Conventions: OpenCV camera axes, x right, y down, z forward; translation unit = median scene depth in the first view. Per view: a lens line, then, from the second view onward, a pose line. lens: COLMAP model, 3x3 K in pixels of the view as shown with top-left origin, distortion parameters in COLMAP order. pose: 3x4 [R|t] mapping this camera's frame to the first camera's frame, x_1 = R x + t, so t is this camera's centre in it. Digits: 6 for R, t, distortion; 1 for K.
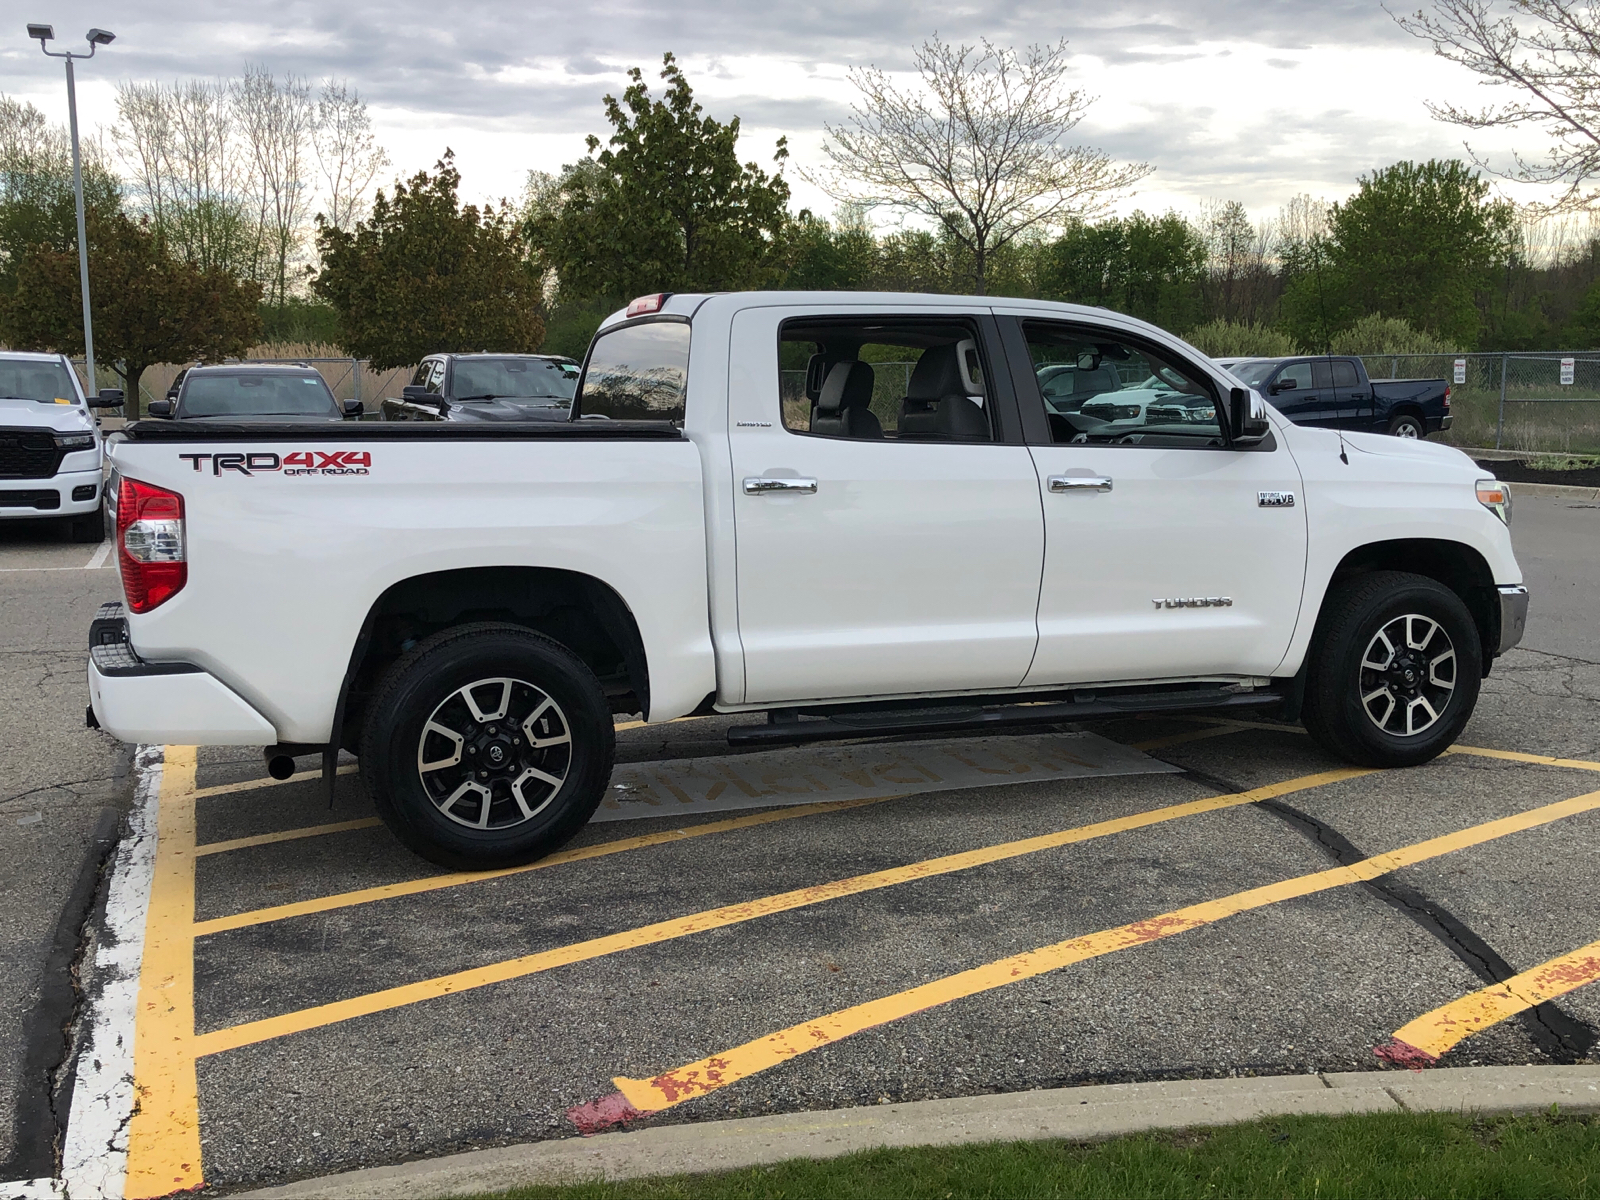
lens RADIAL K [[1678.9, 0, 795.5], [0, 1678.9, 559.8], [0, 0, 1]] dist [0.109037, -0.321094]
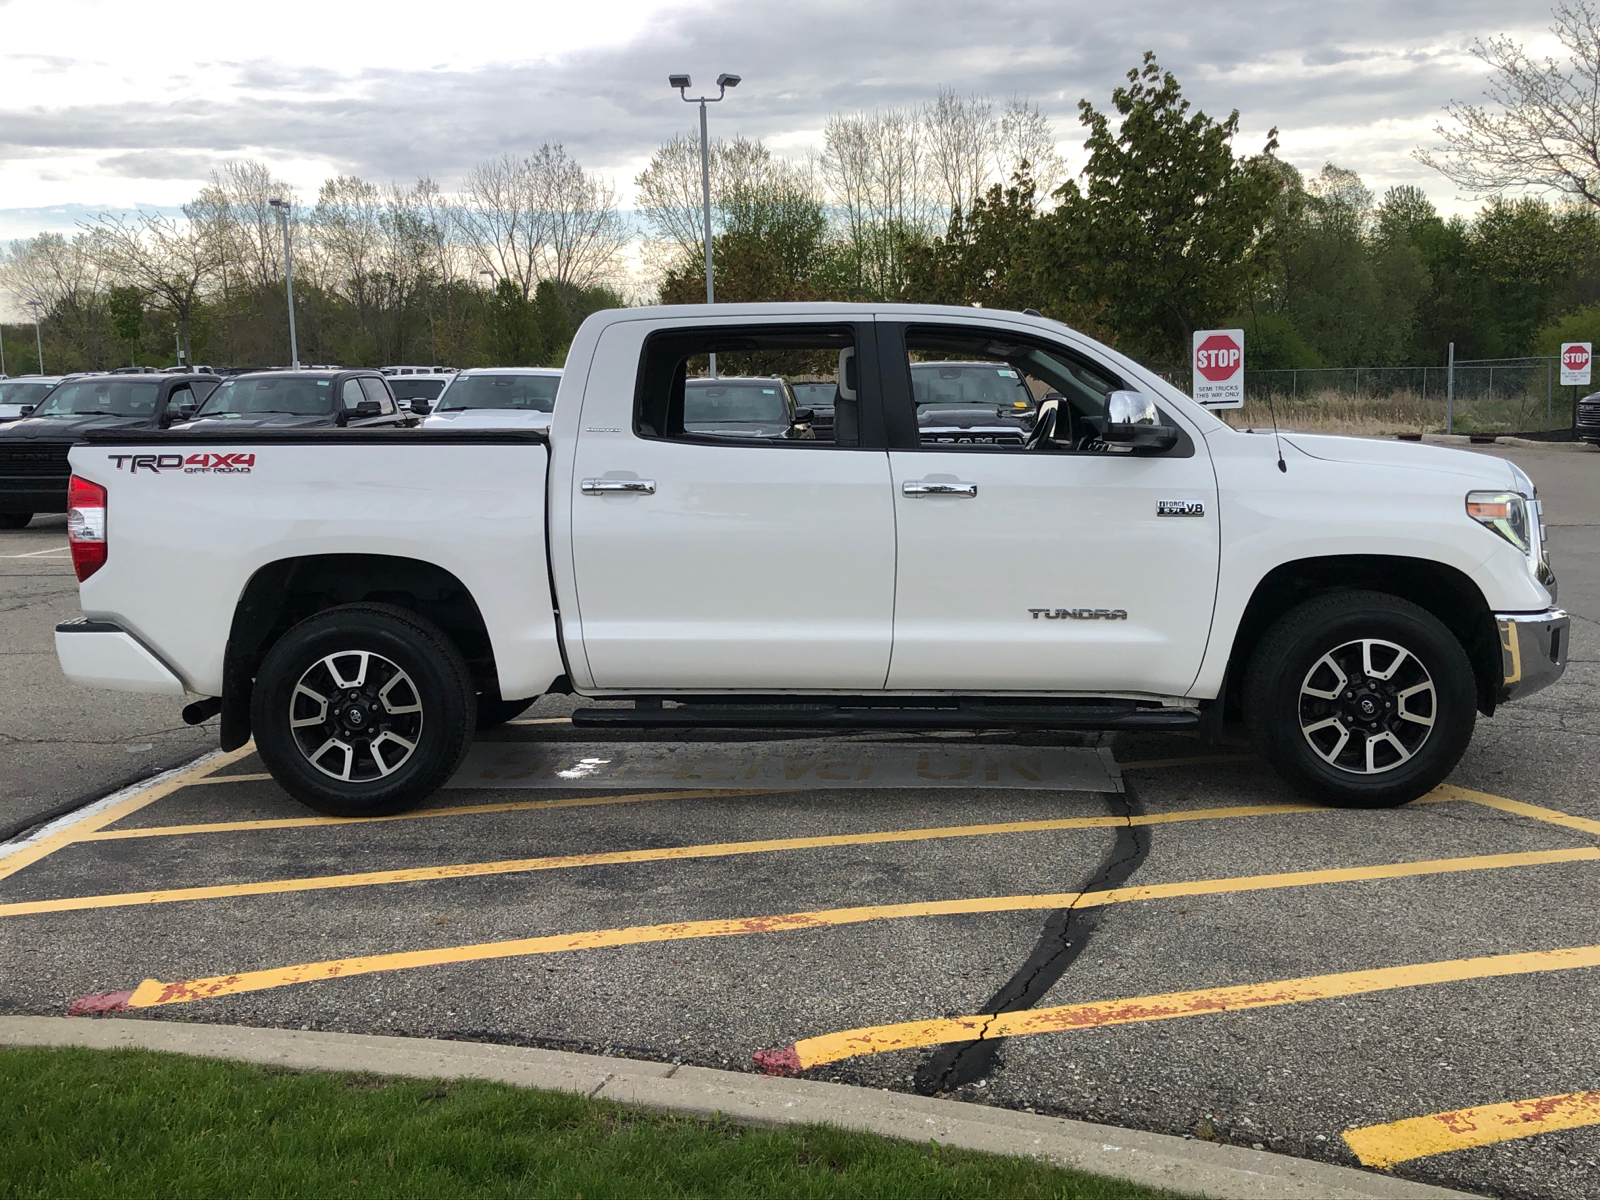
lens RADIAL K [[1678.9, 0, 795.5], [0, 1678.9, 559.8], [0, 0, 1]] dist [0.109037, -0.321094]
pose [[0.913505, 0.029008, -0.405791, 0.534314], [-0.029986, 0.999543, 0.003951, -0.005189], [0.405720, 0.008559, 0.913957, 0.062555]]
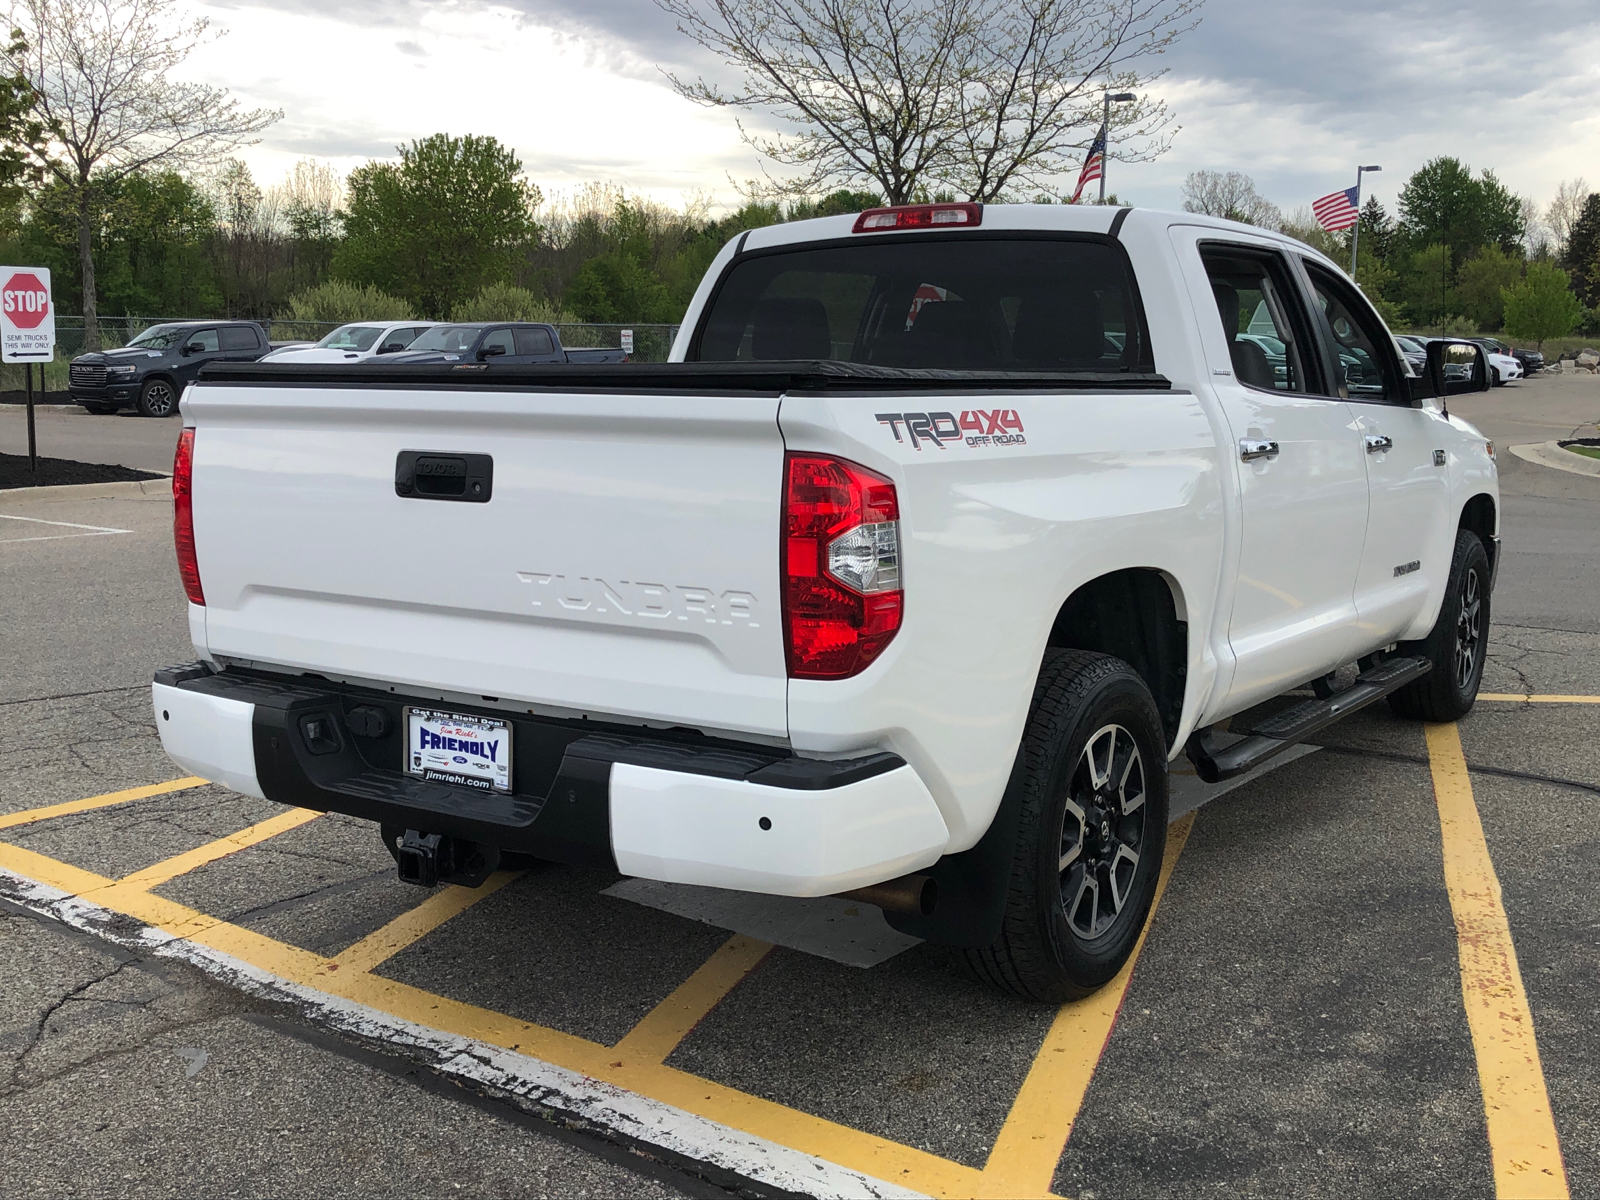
lens RADIAL K [[1678.9, 0, 795.5], [0, 1678.9, 559.8], [0, 0, 1]] dist [0.109037, -0.321094]
pose [[0.825122, -0.053050, 0.562458, -0.648850], [0.042469, 0.998589, 0.031884, -0.027143], [-0.563356, -0.002421, 0.826211, 0.457925]]
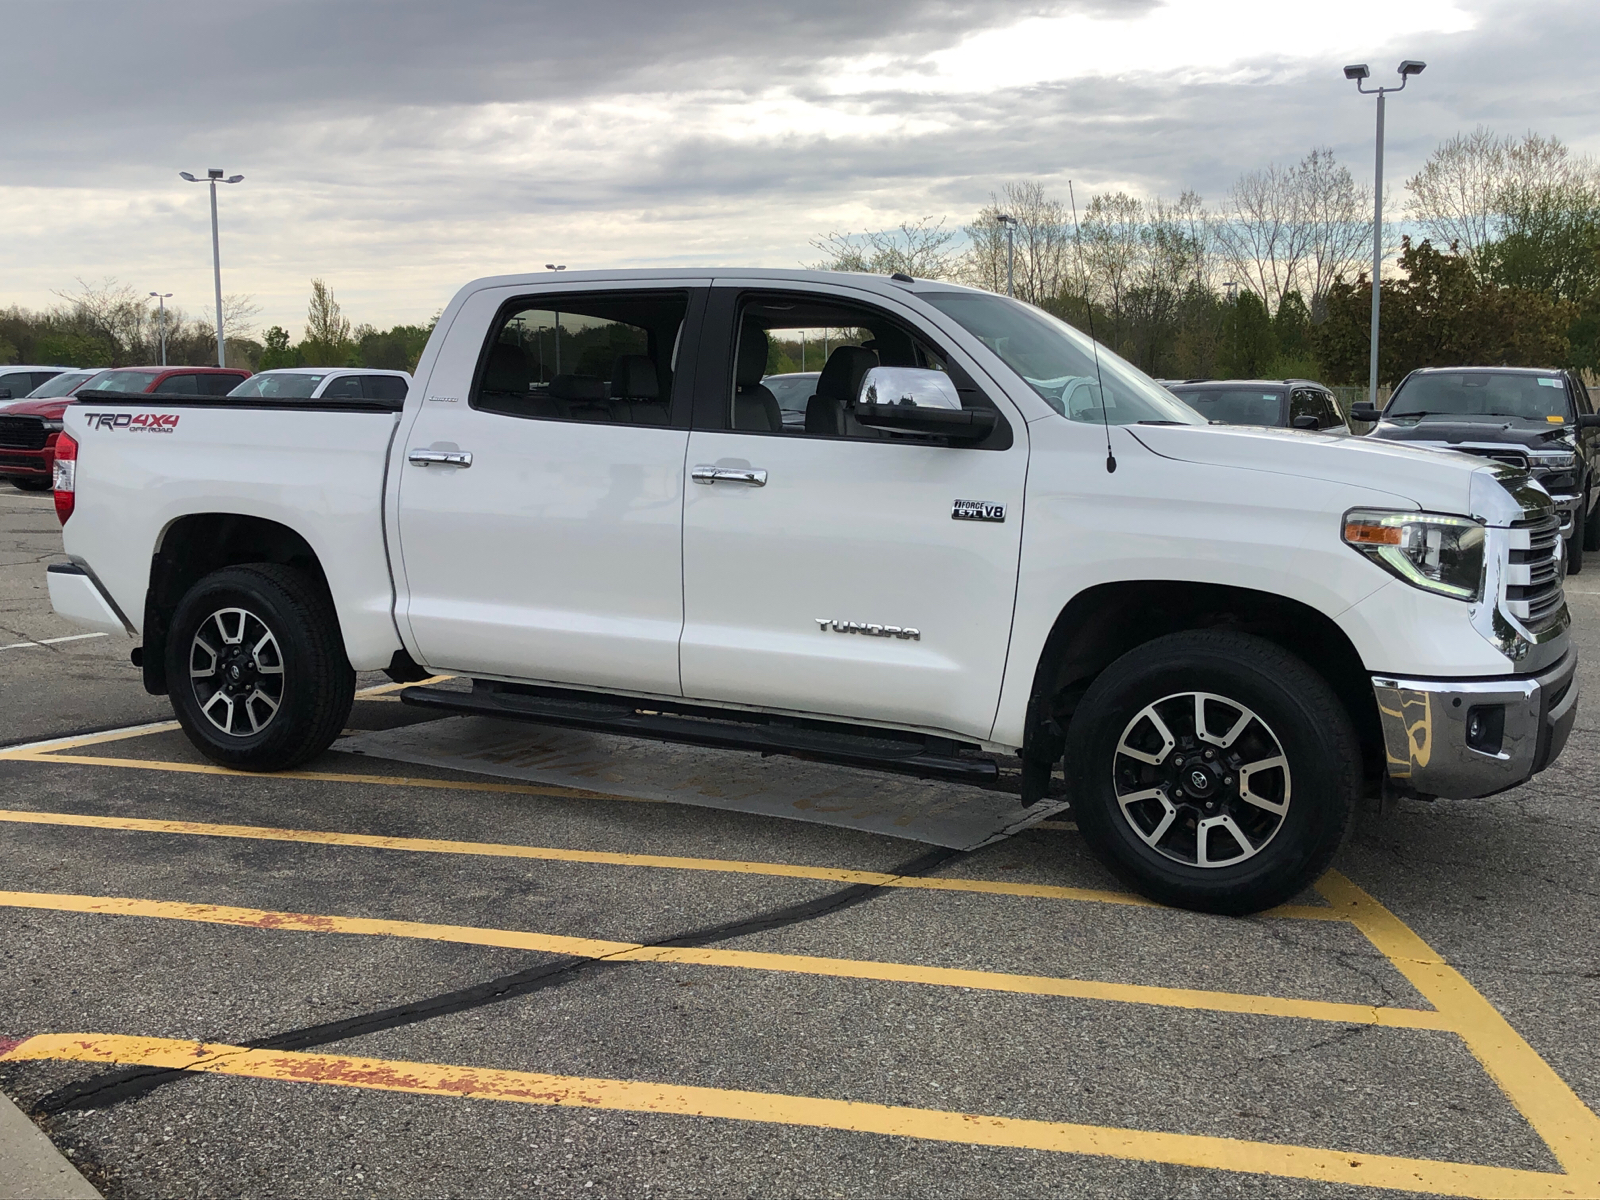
lens RADIAL K [[1678.9, 0, 795.5], [0, 1678.9, 559.8], [0, 0, 1]] dist [0.109037, -0.321094]
pose [[0.639090, 0.077705, -0.765197, 0.931717], [-0.093188, 0.995377, 0.023250, -0.026737], [0.763466, 0.056449, 0.643376, 0.503374]]
